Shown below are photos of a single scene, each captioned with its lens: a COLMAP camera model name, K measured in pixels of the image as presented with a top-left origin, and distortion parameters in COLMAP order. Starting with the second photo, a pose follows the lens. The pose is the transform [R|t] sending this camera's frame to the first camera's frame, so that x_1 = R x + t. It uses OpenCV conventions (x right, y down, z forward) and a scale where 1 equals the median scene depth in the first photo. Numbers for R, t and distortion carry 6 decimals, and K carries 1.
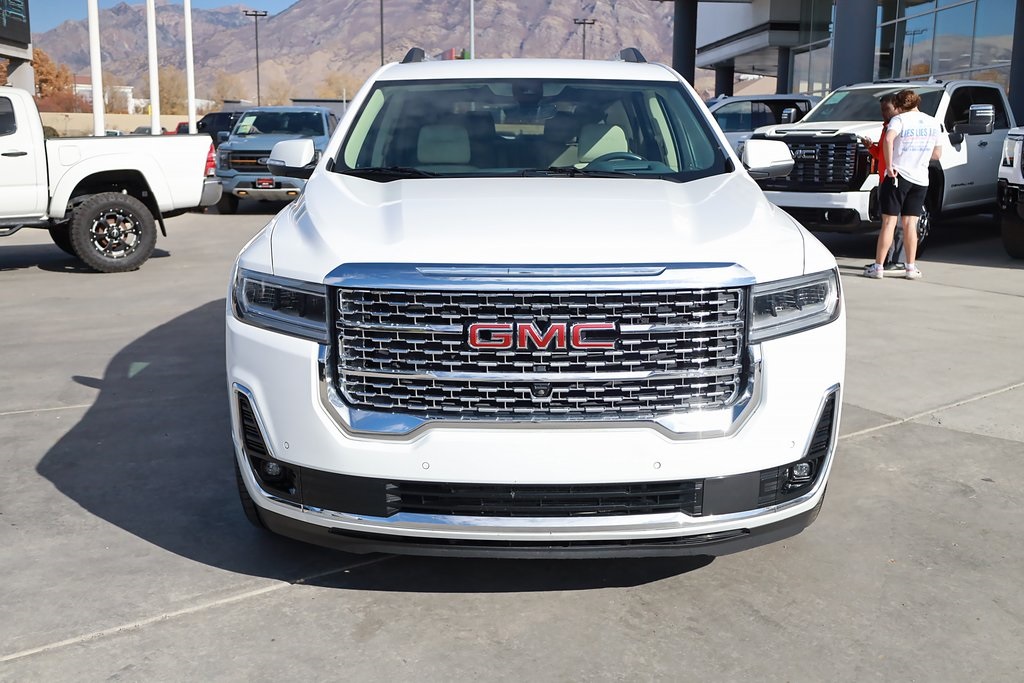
lens RADIAL K [[1112.4, 0, 510.7], [0, 1112.4, 339.5], [0, 0, 1]] dist [0.019289, 0.023332]
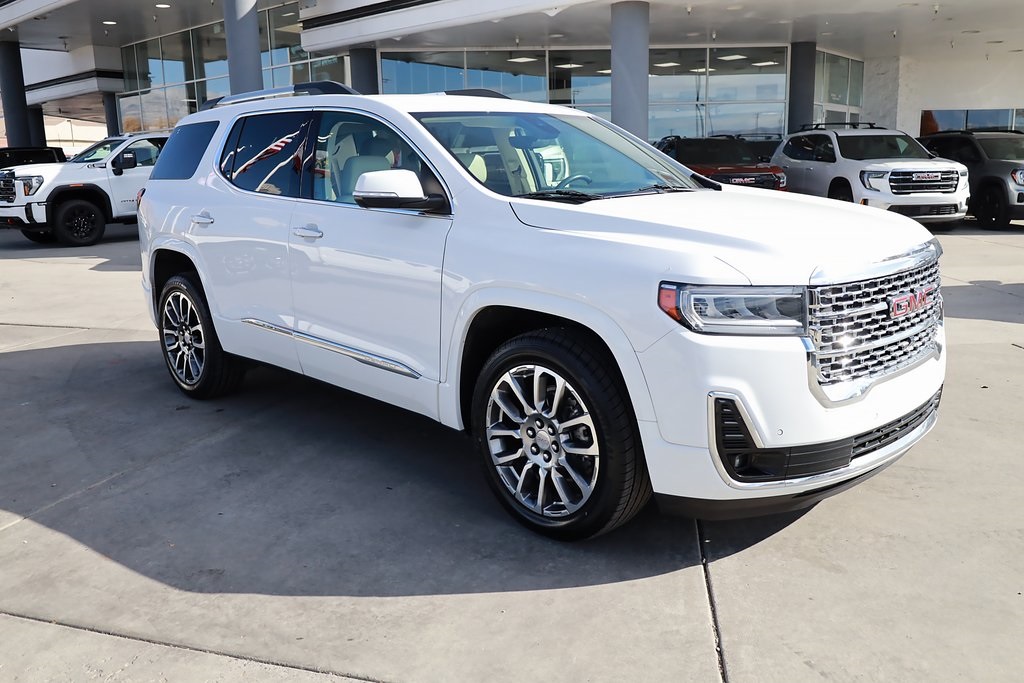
lens RADIAL K [[866.8, 0, 513.3], [0, 866.8, 342.6], [0, 0, 1]] dist [-0.009744, -0.012954]
pose [[0.679339, -0.166428, 0.714703, -0.776477], [0.152631, 0.984688, 0.084219, -0.086734], [-0.717776, 0.051873, 0.694339, 0.448862]]
